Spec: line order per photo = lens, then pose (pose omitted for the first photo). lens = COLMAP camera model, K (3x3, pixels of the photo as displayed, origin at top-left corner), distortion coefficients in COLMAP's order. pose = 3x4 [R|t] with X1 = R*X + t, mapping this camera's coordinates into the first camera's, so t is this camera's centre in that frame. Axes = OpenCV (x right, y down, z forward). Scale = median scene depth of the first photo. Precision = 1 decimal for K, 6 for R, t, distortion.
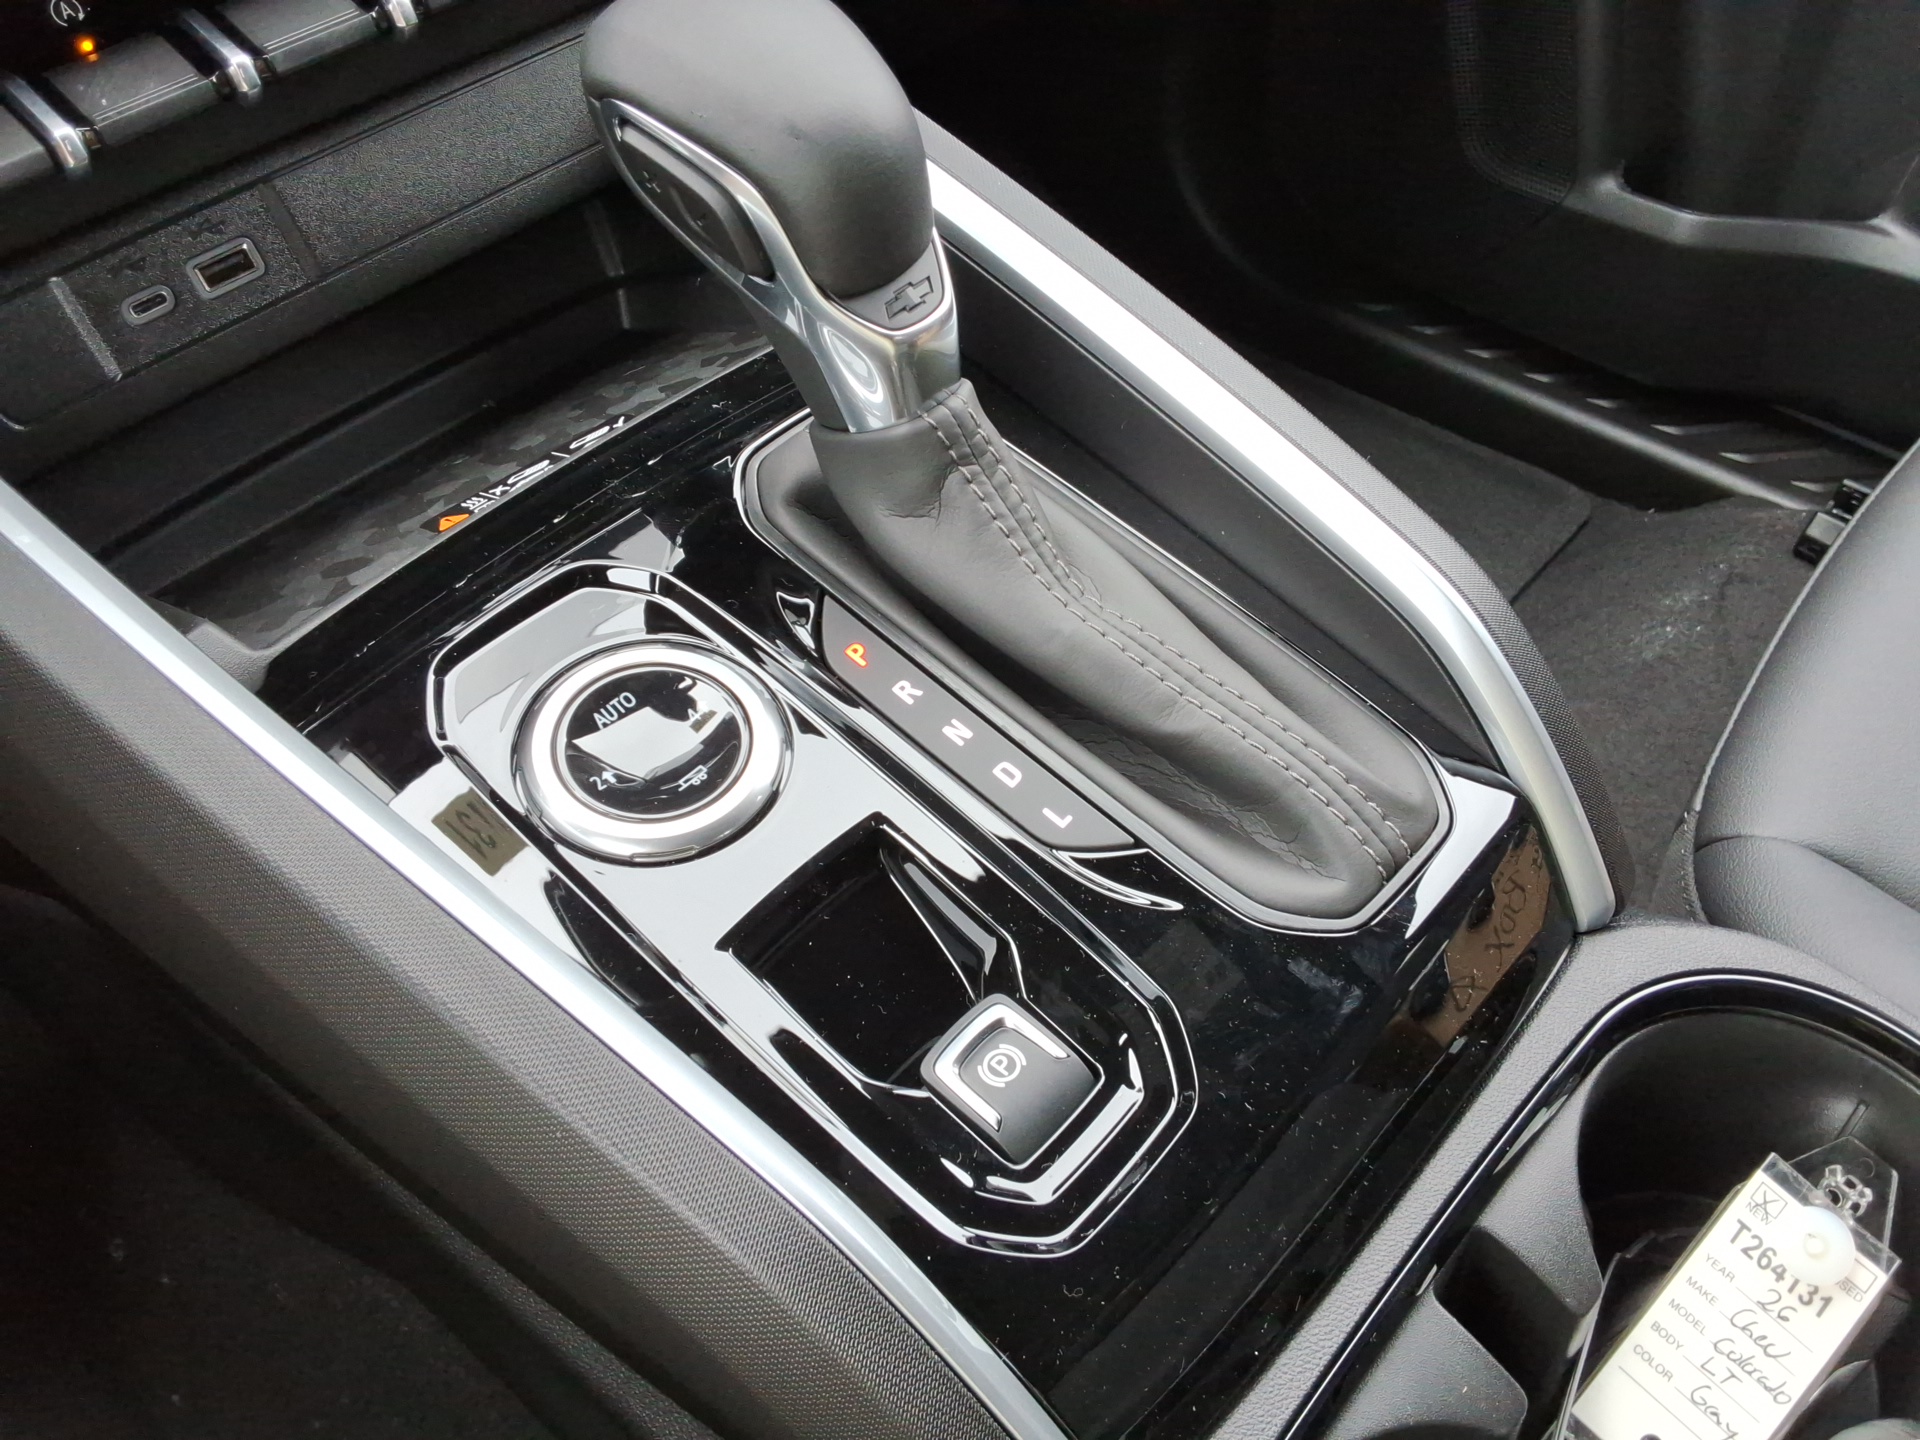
lens RADIAL K [[1553.2, 0, 960.0], [0, 1553.2, 720.0], [0, 0, 1]] dist [0.068060, -0.120017]
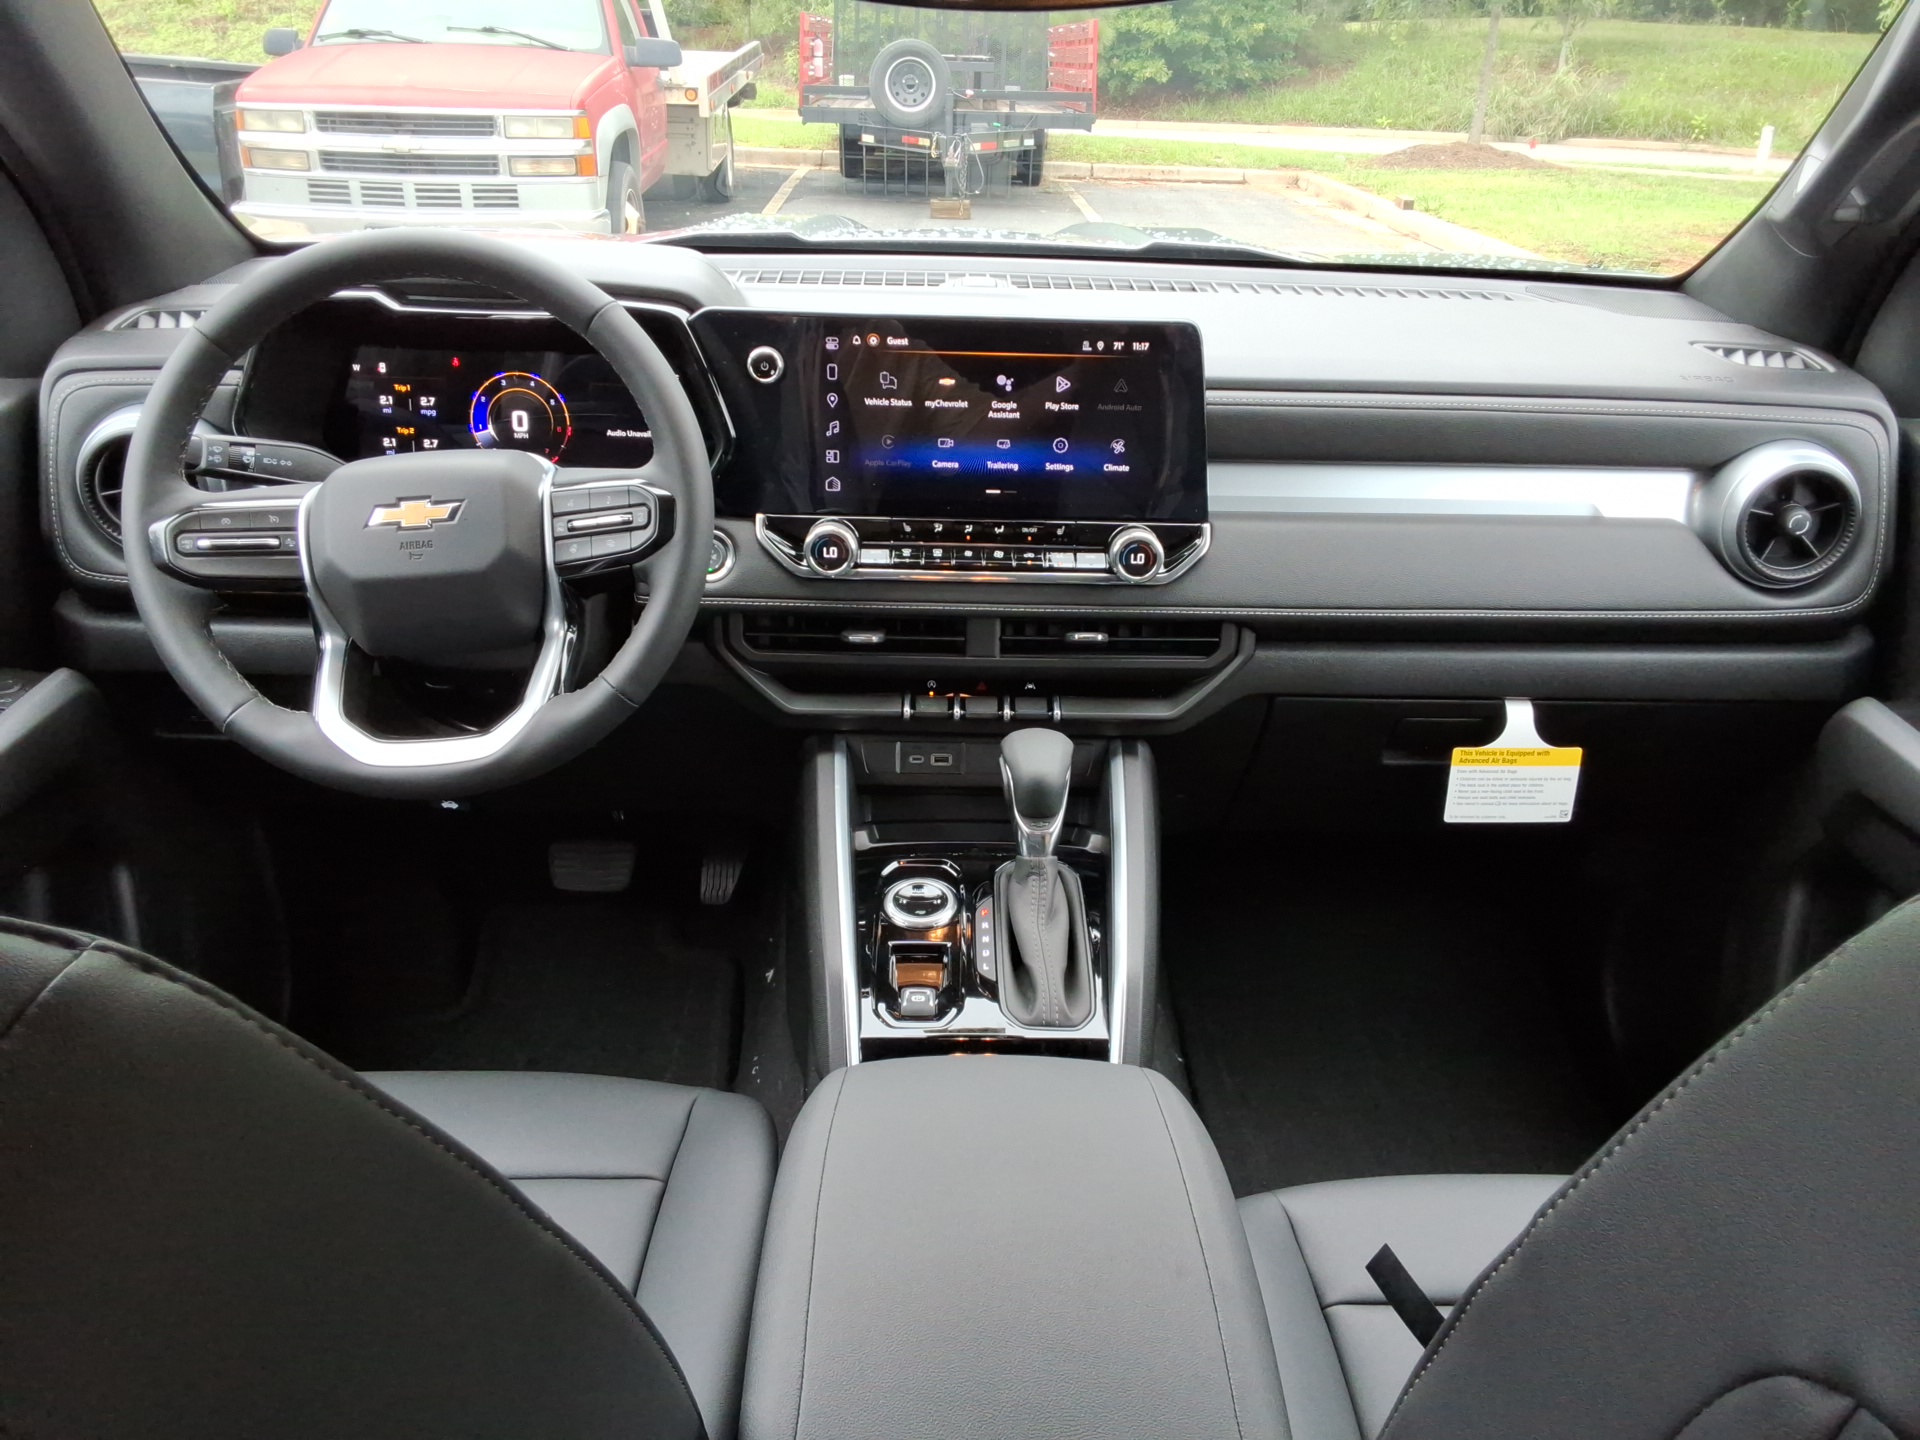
lens RADIAL K [[1558.2, 0, 1006.4], [0, 1558.2, 718.2], [0, 0, 1]] dist [0.085591, -0.150112]
pose [[0.696569, 0.333764, -0.635132, 1.825783], [-0.571376, 0.793449, -0.209686, 0.281413], [0.433960, 0.508960, 0.743397, -1.566000]]
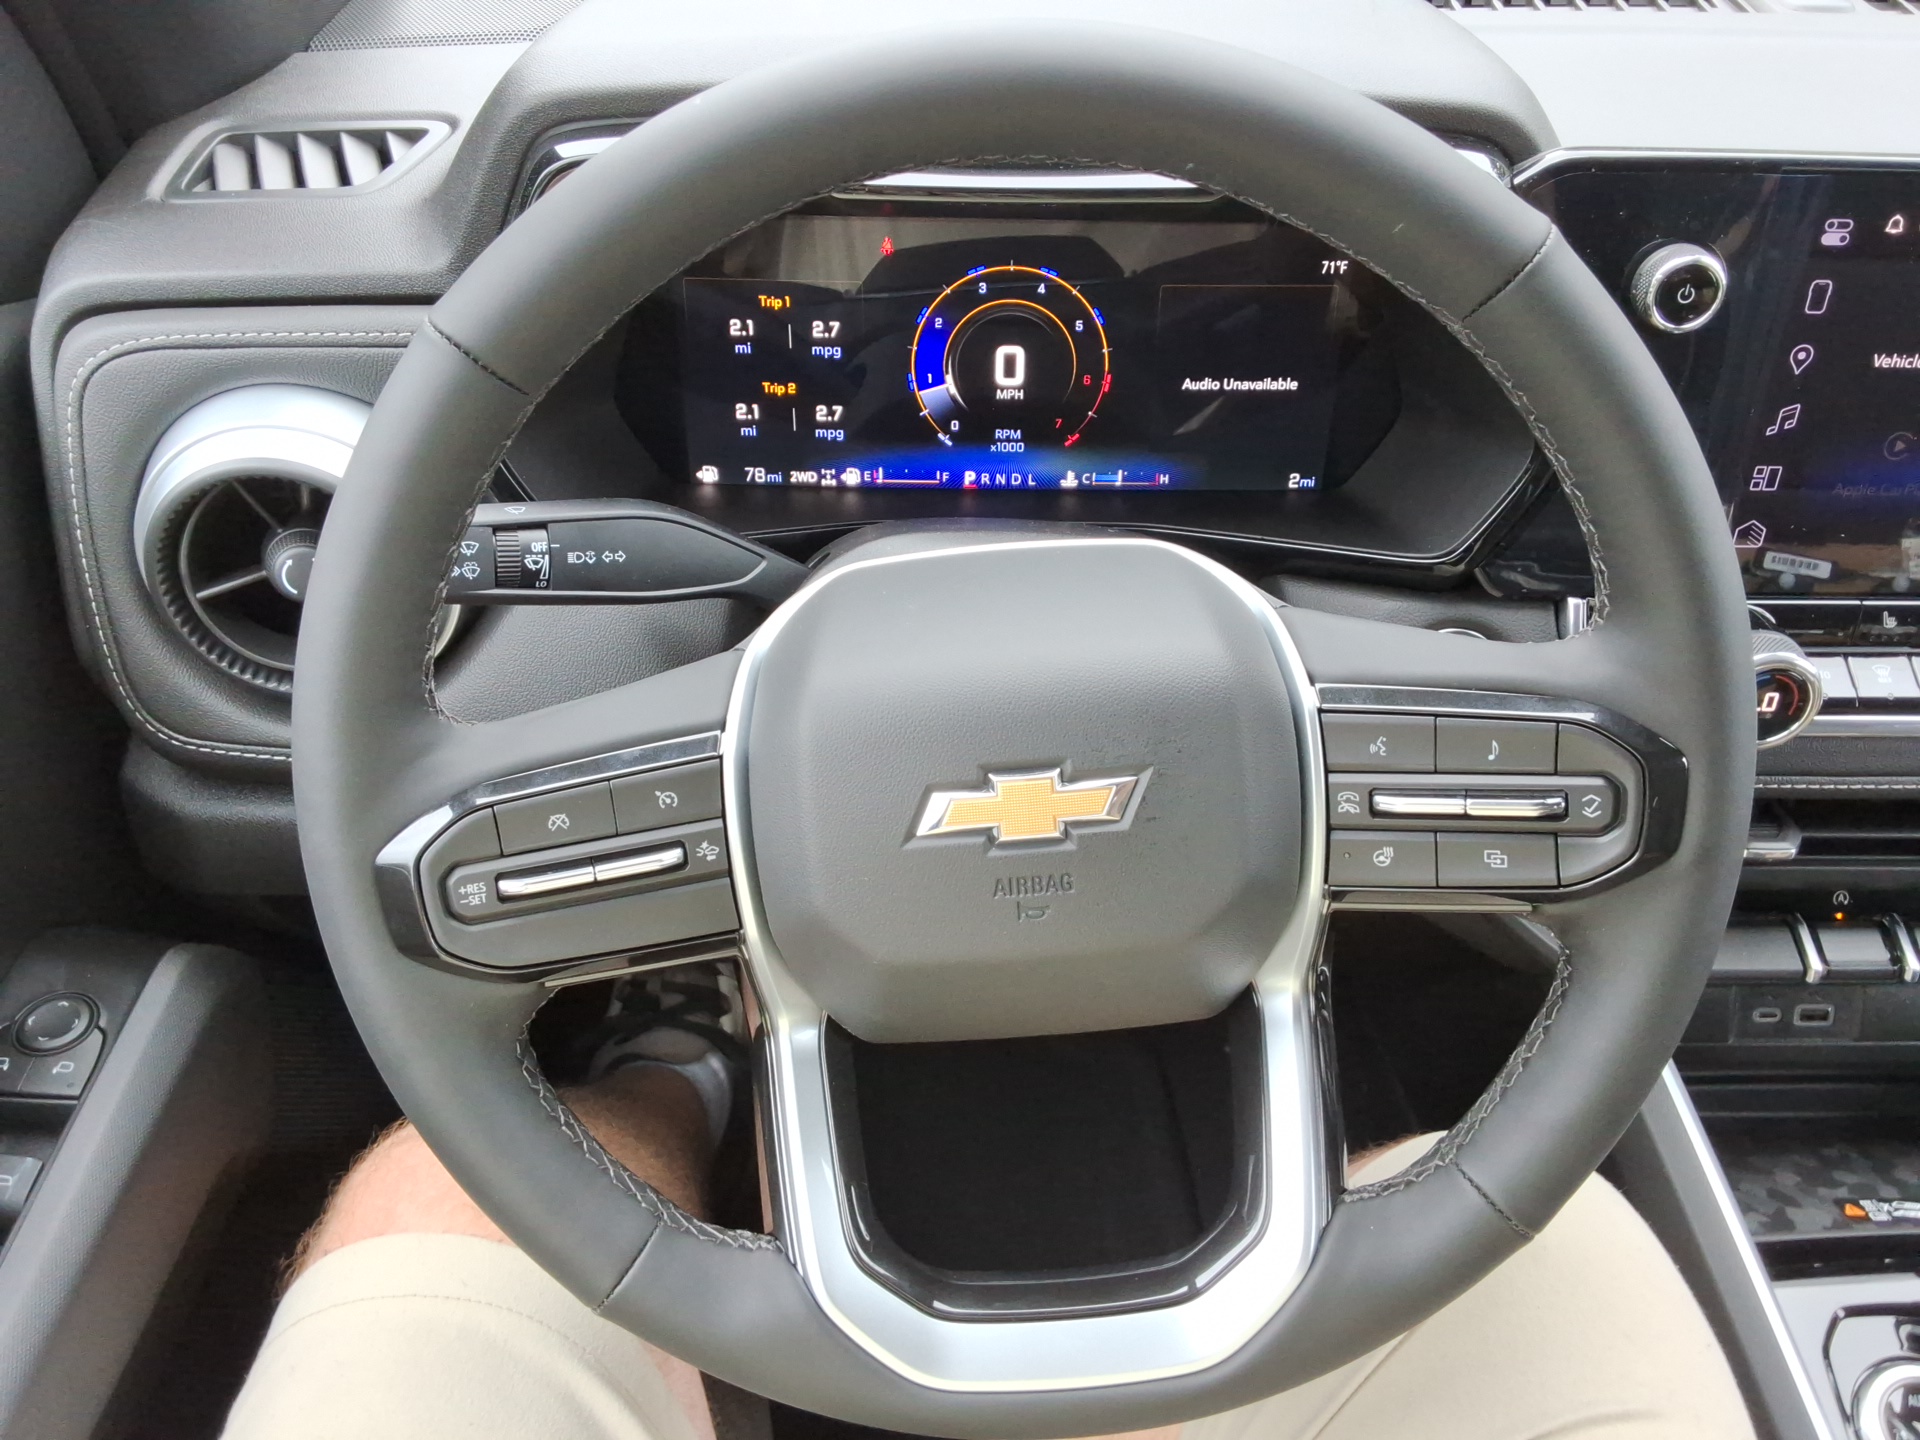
lens RADIAL K [[1533.4, 0, 973.8], [0, 1533.4, 704.1], [0, 0, 1]] dist [0.125058, -0.197437]
pose [[0.681892, 0.473743, -0.557306, -0.305662], [-0.569841, 0.821754, 0.001310, -0.038373], [0.458589, 0.316683, 0.830306, -1.059904]]
